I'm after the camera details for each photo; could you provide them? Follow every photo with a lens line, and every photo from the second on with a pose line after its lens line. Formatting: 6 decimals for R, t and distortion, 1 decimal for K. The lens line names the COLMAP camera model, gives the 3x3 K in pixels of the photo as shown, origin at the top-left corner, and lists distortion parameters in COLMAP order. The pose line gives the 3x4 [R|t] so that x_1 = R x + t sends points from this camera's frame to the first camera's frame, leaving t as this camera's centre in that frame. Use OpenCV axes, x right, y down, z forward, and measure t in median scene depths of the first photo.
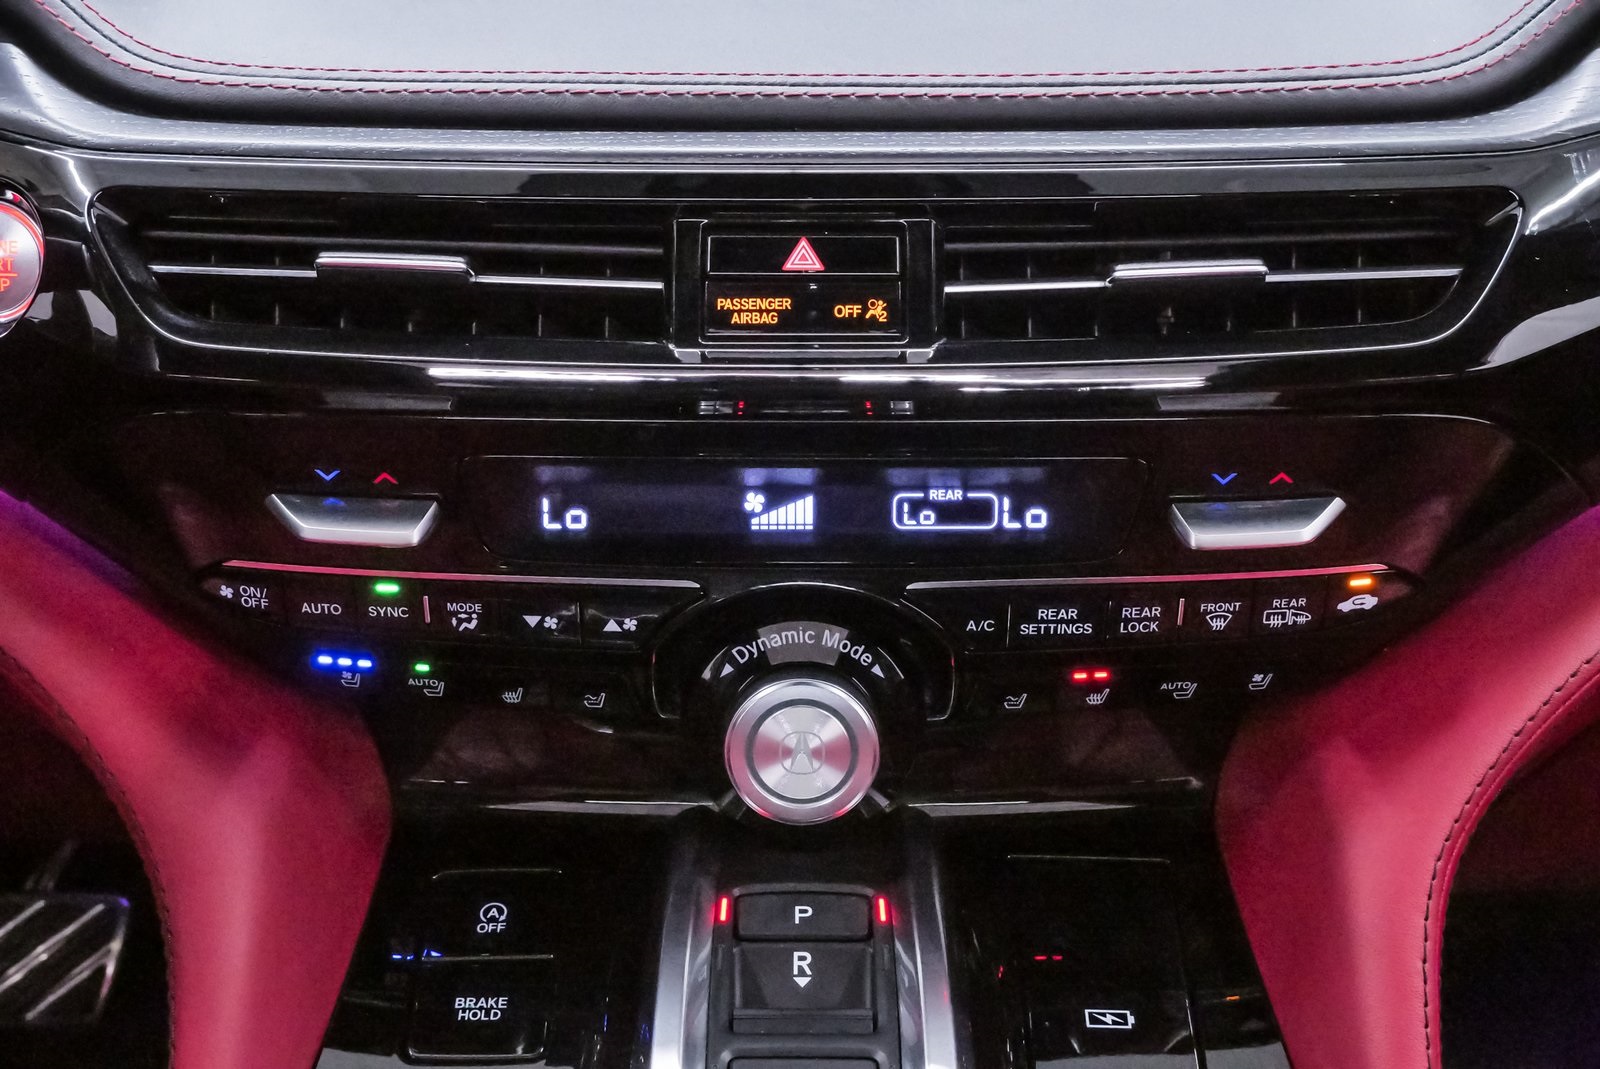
lens RADIAL K [[2146.0, 0, 800.0], [0, 2146.0, 534.5], [0, 0, 1]] dist [0.000369, -0.042196]
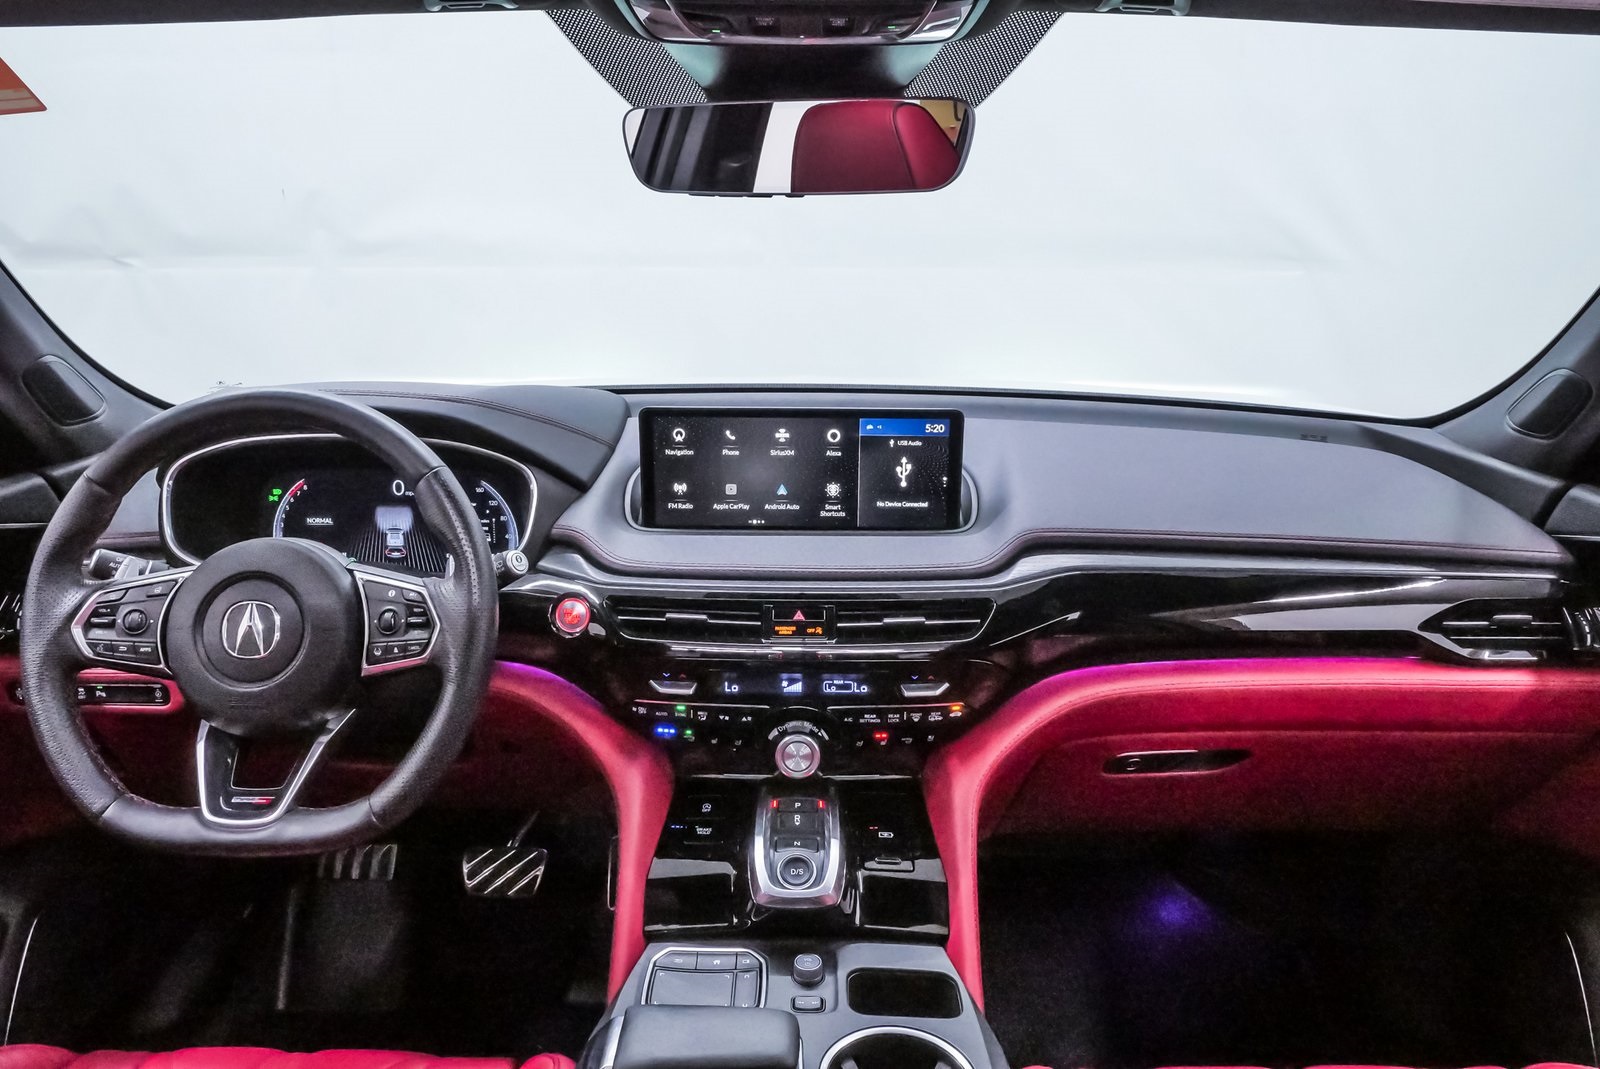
lens RADIAL K [[1149.3, 0, 800.0], [0, 1149.3, 534.5], [0, 0, 1]] dist [-0.036743, 0.005879]
pose [[0.999975, 0.006124, -0.003499, 0.009008], [-0.006675, 0.981962, -0.188961, 0.100450], [0.002279, 0.188979, 0.981978, -0.910641]]
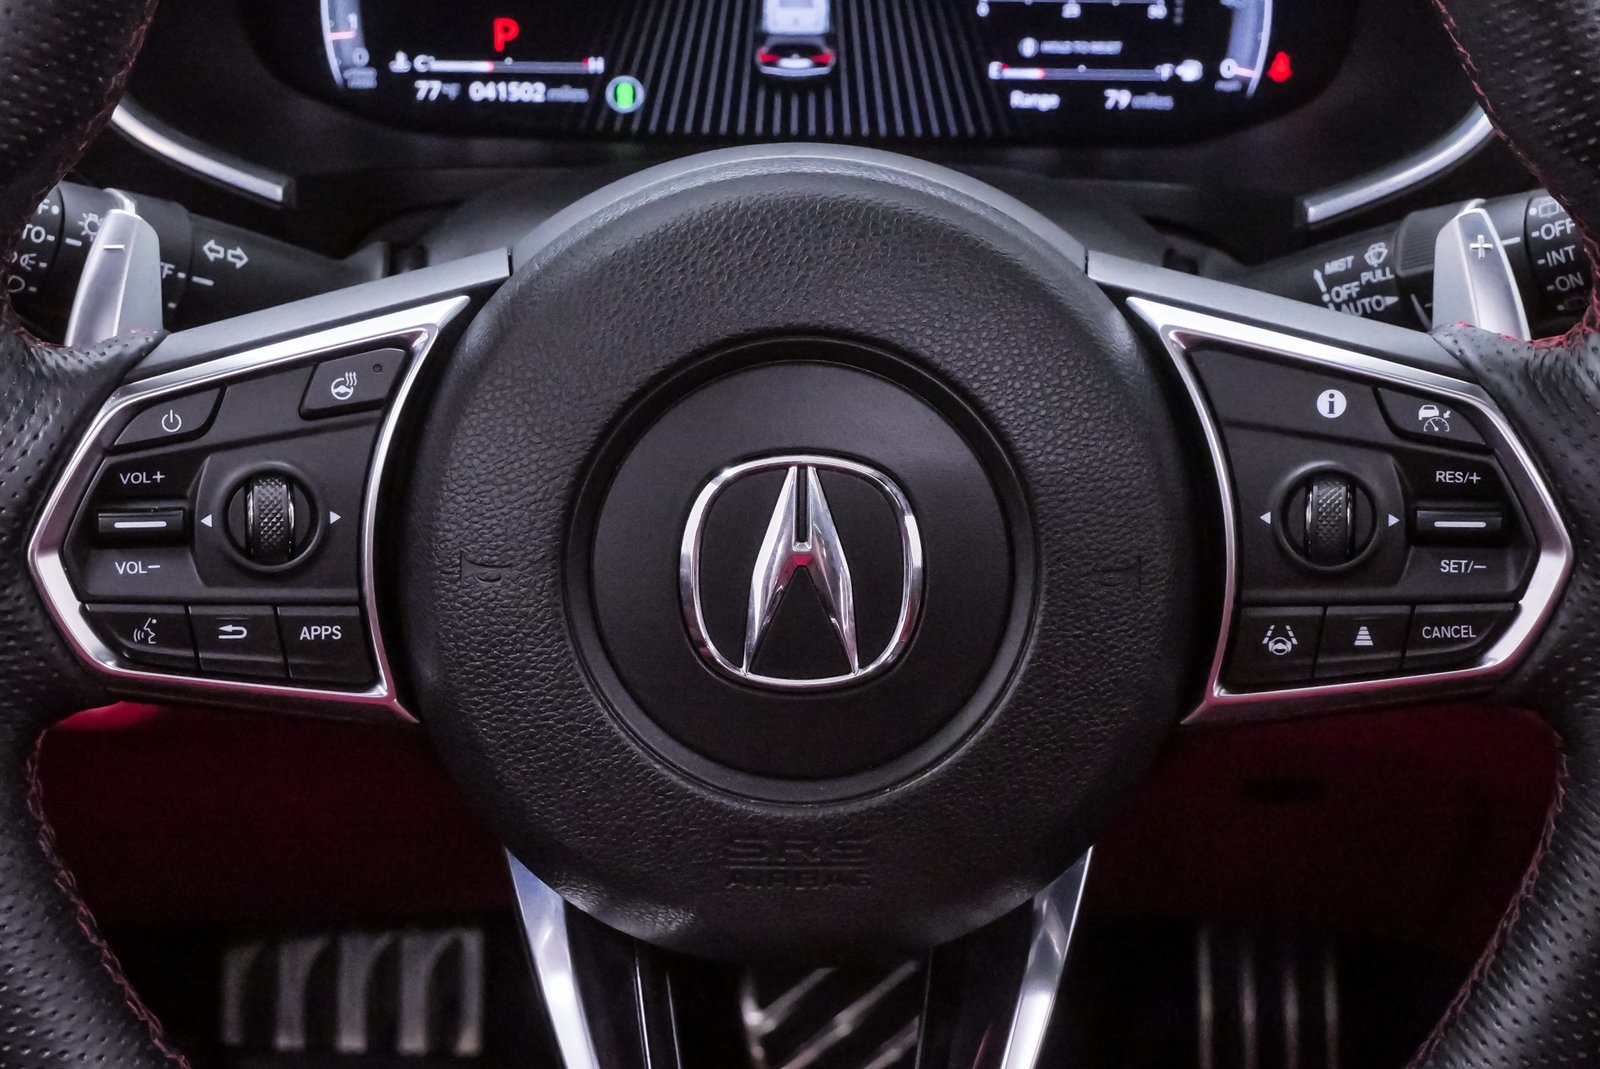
lens RADIAL K [[3292.4, 0, 800.0], [0, 3292.4, 534.5], [0, 0, 1]] dist [0.044265, 0.040936]
pose [[0.999932, 0.009790, 0.006375, -0.783319], [-0.010281, 0.996570, 0.082117, -0.173384], [-0.005550, -0.082177, 0.996602, -0.428040]]
